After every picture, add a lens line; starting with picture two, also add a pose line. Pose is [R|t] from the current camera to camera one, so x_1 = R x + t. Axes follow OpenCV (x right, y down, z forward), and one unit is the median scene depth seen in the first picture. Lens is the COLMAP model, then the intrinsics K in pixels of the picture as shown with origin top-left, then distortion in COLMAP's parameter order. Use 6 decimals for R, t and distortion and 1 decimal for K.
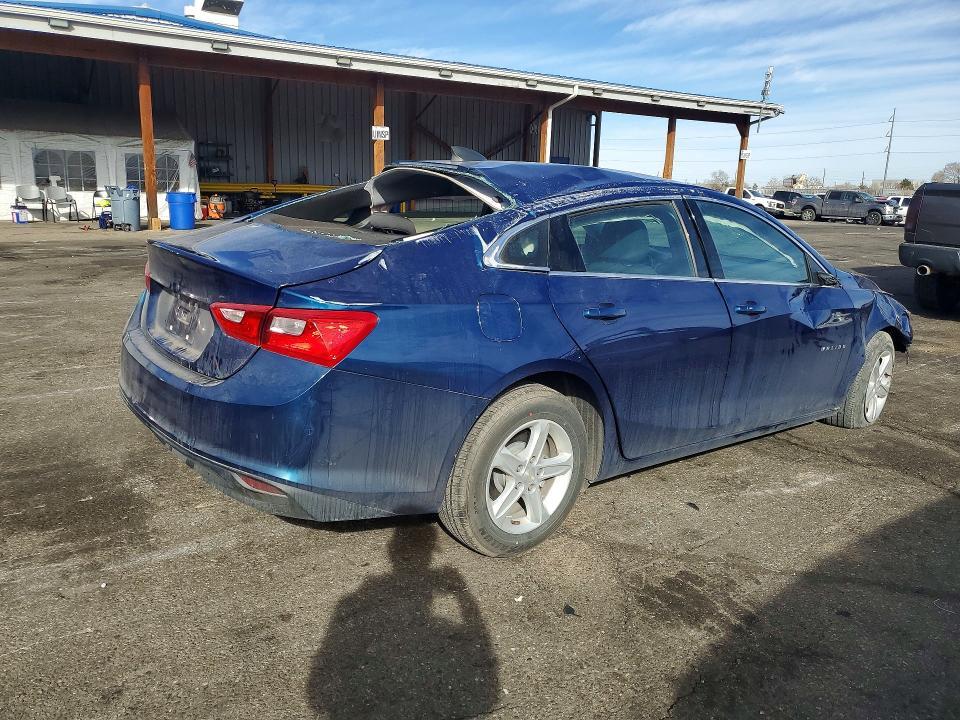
lens RADIAL K [[734.8, 0, 480.0], [0, 734.8, 360.0], [0, 0, 1]] dist [0.009037, 0.008016]
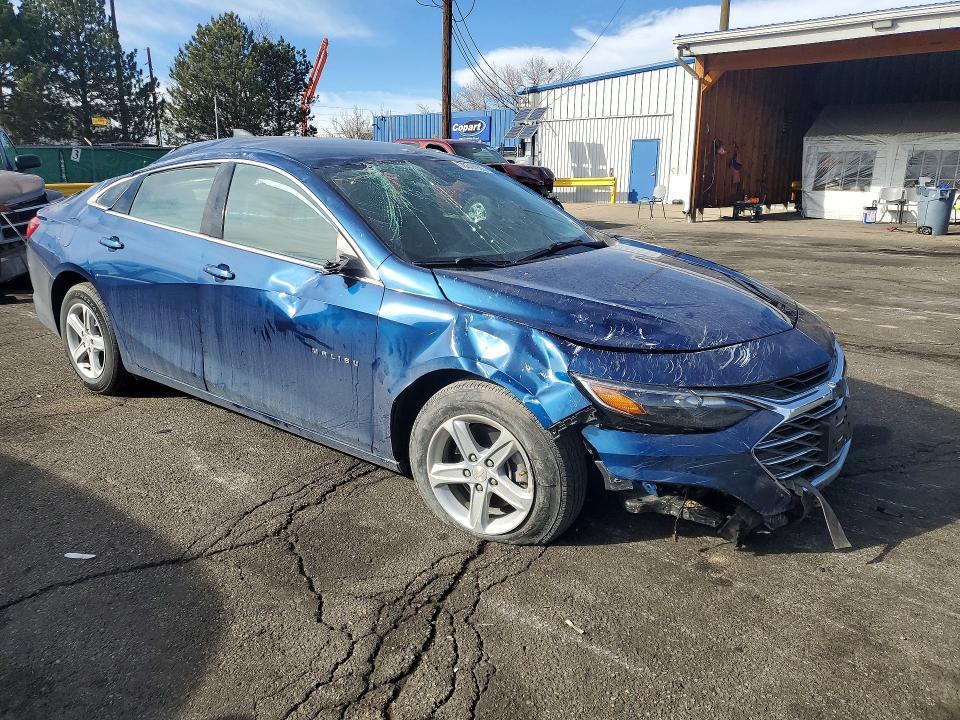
lens RADIAL K [[786.8, 0, 512.0], [0, 786.8, 357.1], [0, 0, 1]] dist [0.007258, 0.009914]
pose [[0.238535, 0.194690, -0.951418, 0.363522], [-0.227123, 0.963712, 0.140263, -0.048000], [0.944201, 0.182631, 0.274098, 0.270053]]
